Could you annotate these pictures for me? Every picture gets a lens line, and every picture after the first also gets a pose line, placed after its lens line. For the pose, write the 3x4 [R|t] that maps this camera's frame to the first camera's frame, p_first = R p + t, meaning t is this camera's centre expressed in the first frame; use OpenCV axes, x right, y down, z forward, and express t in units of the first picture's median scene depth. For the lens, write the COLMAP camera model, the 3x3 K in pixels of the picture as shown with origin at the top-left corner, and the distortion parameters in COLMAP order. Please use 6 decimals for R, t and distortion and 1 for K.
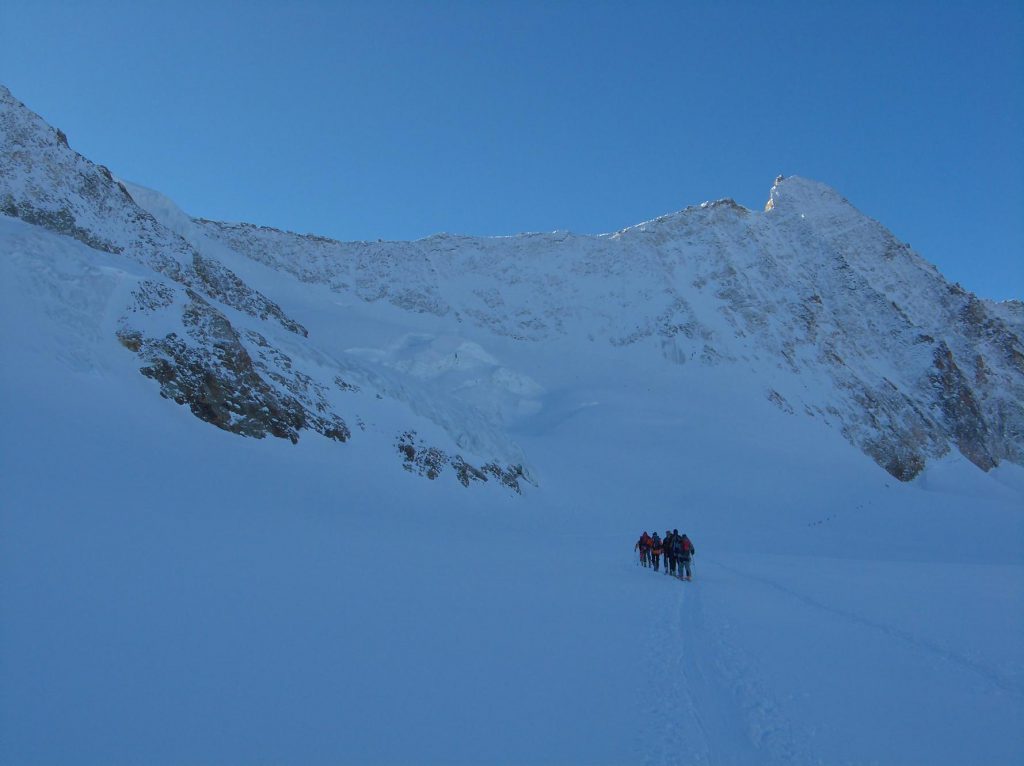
lens RADIAL K [[1031.4, 0, 512.0], [0, 1031.4, 383.0], [0, 0, 1]] dist [-0.199854, 0.225039]
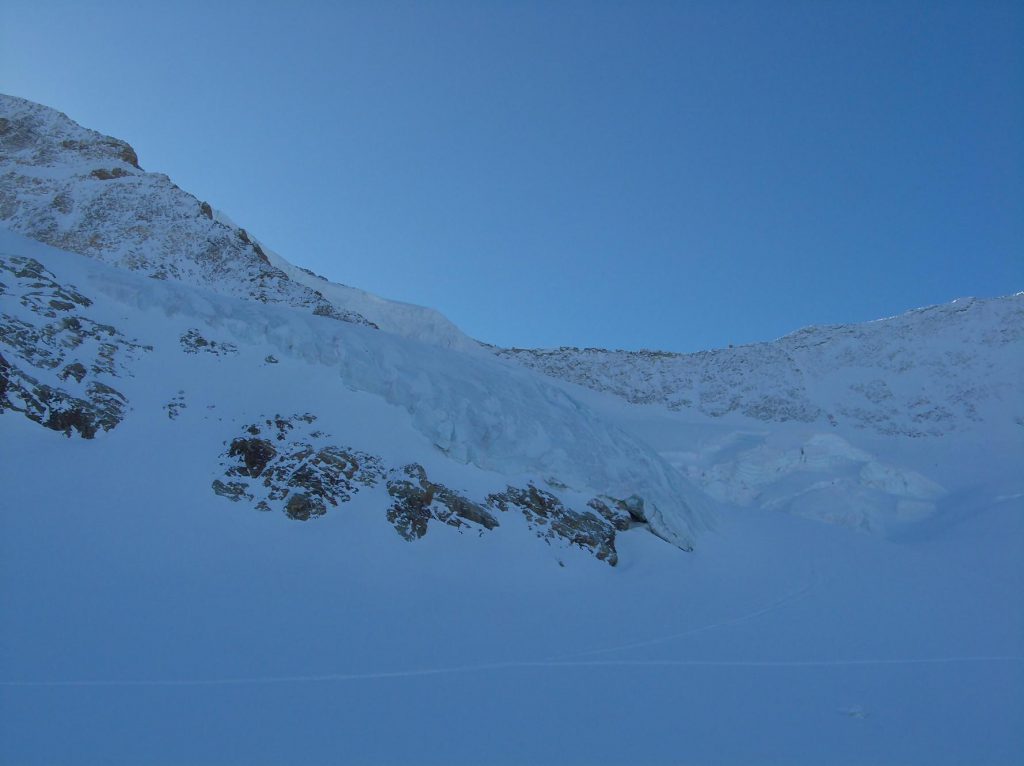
lens RADIAL K [[1031.4, 0, 512.0], [0, 1031.4, 383.0], [0, 0, 1]] dist [-0.199854, 0.225039]
pose [[0.898362, -0.152586, -0.411903, 0.048790], [0.074900, 0.977206, -0.198641, 0.040899], [0.432824, 0.147600, 0.889313, 0.230879]]
